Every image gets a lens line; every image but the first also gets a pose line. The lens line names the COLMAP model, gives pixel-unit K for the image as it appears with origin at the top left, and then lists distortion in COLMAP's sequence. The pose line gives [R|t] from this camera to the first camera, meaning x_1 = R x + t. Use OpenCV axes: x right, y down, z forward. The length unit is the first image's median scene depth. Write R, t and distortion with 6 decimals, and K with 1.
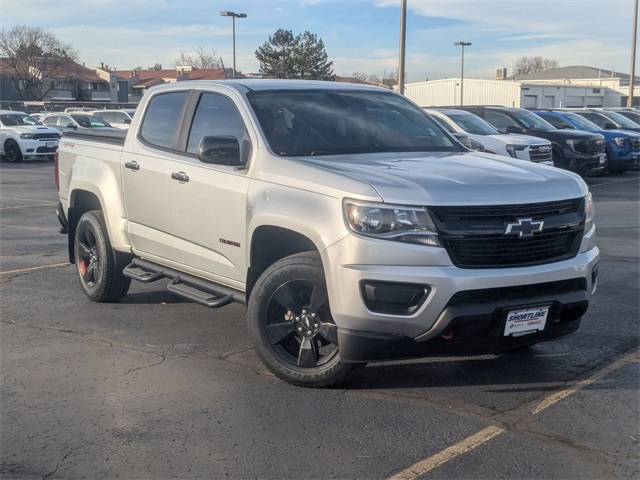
lens RADIAL K [[1025.1, 0, 320.0], [0, 1025.1, 240.0], [0, 0, 1]] dist [0.112939, -0.134502]
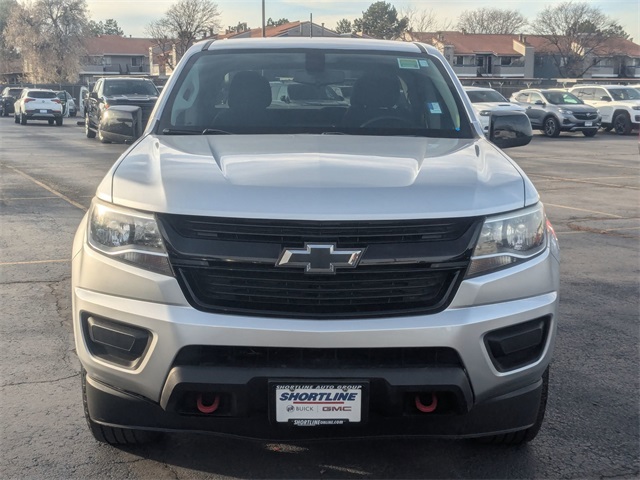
lens RADIAL K [[1025.1, 0, 320.0], [0, 1025.1, 240.0], [0, 0, 1]] dist [0.112939, -0.134502]
pose [[0.852577, 0.083816, -0.515836, 0.518573], [-0.073196, 0.996477, 0.040934, -0.048494], [0.517450, 0.002857, 0.855709, 0.453116]]
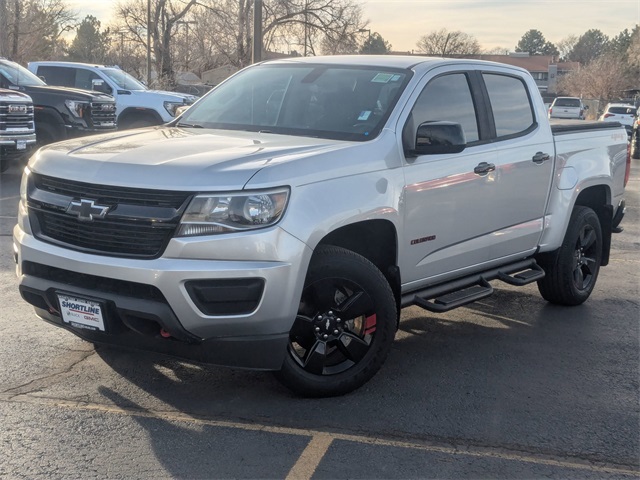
lens RADIAL K [[1015.4, 0, 320.0], [0, 1015.4, 240.0], [0, 0, 1]] dist [0.111774, -0.117629]
pose [[0.380272, 0.151325, -0.912411, 1.079545], [-0.153484, 0.983170, 0.099092, -0.104163], [0.912050, 0.102358, 0.397098, 0.824834]]
